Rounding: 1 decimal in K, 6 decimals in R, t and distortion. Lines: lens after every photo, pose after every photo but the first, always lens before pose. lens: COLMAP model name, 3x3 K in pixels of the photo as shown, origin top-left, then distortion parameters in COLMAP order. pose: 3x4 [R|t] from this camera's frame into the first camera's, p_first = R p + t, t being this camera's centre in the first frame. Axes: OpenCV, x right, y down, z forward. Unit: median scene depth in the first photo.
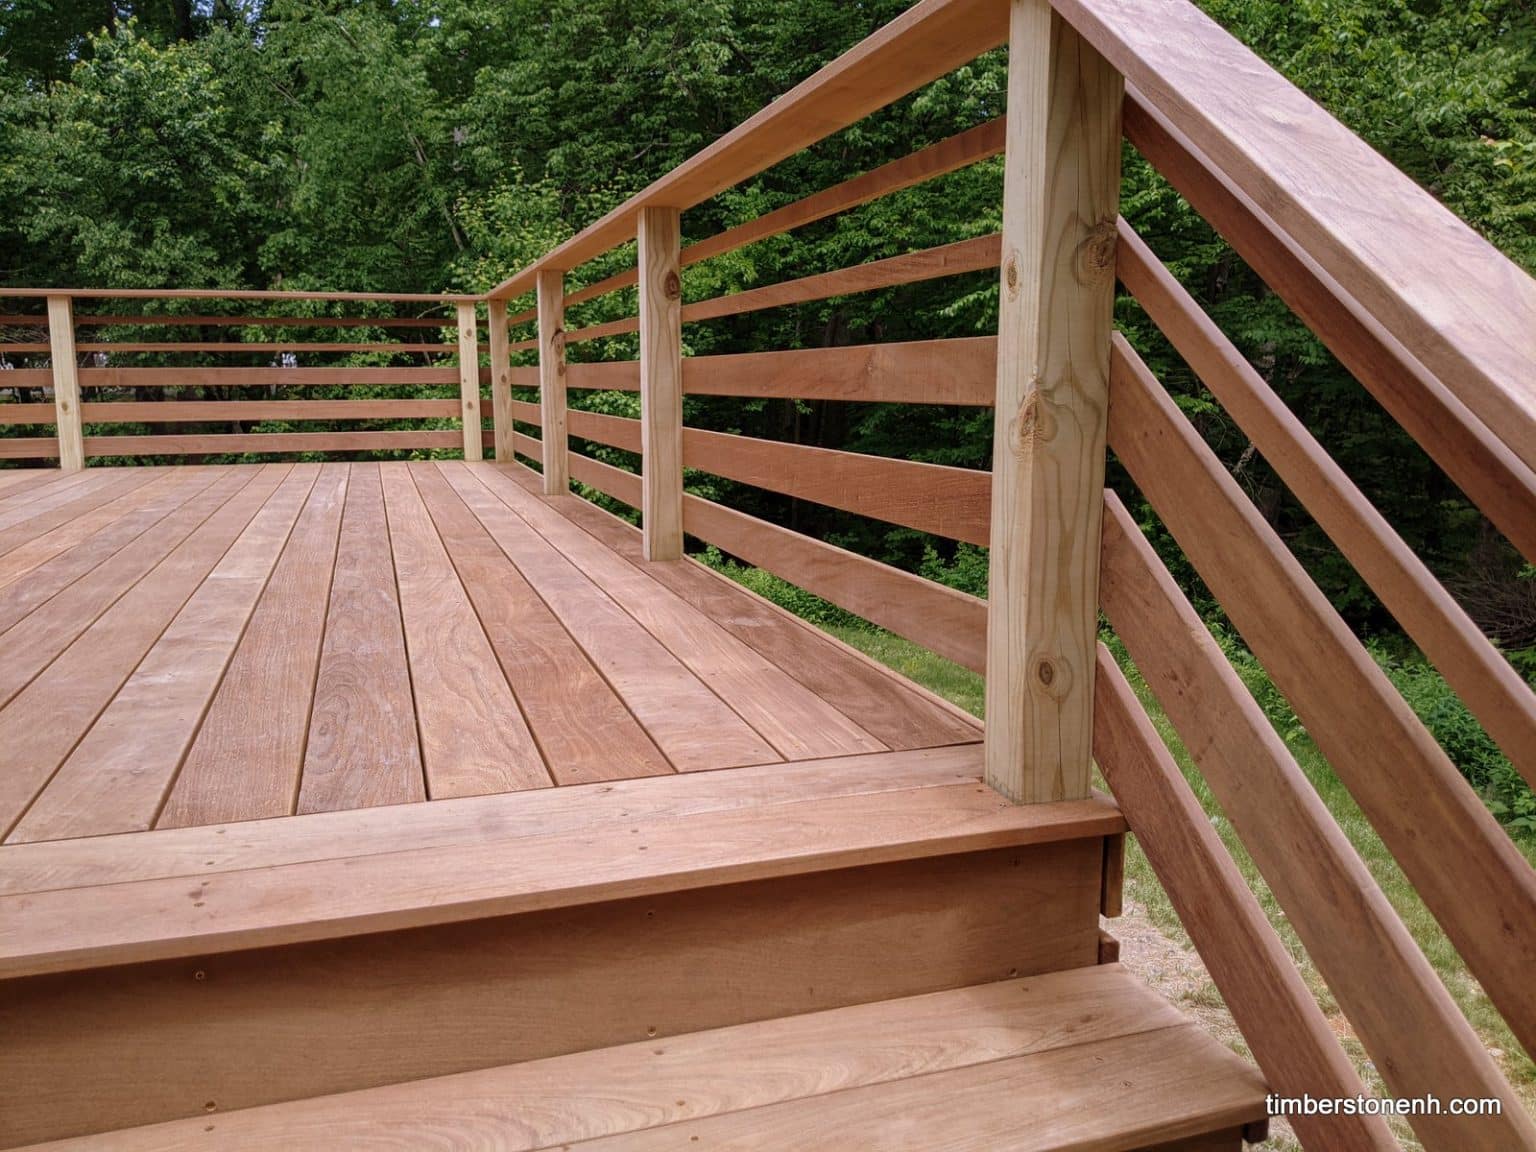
lens RADIAL K [[1232.5, 0, 768.0], [0, 1232.5, 576.0], [0, 0, 1]] dist [0.087608, -0.154766]
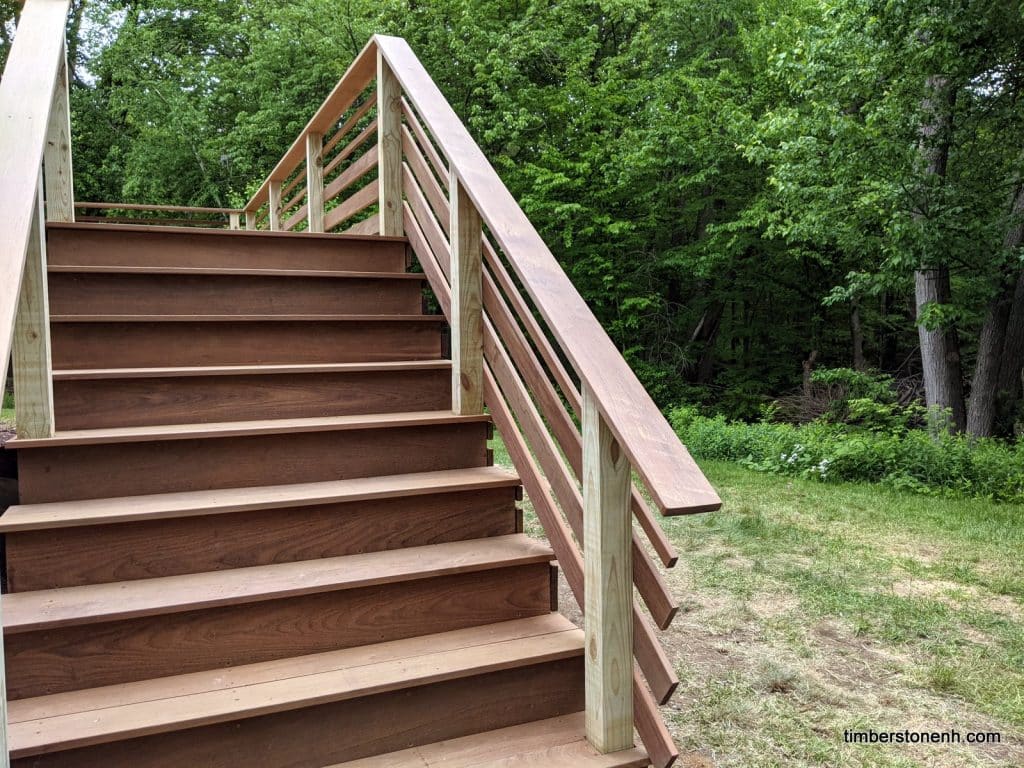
lens RADIAL K [[821.7, 0, 512.0], [0, 821.7, 384.0], [0, 0, 1]] dist [0.087608, -0.154766]
pose [[0.995269, -0.014077, 0.096130, 0.097086], [0.022627, 0.995824, -0.088442, 0.252847], [-0.094483, 0.090199, 0.991432, -0.471756]]
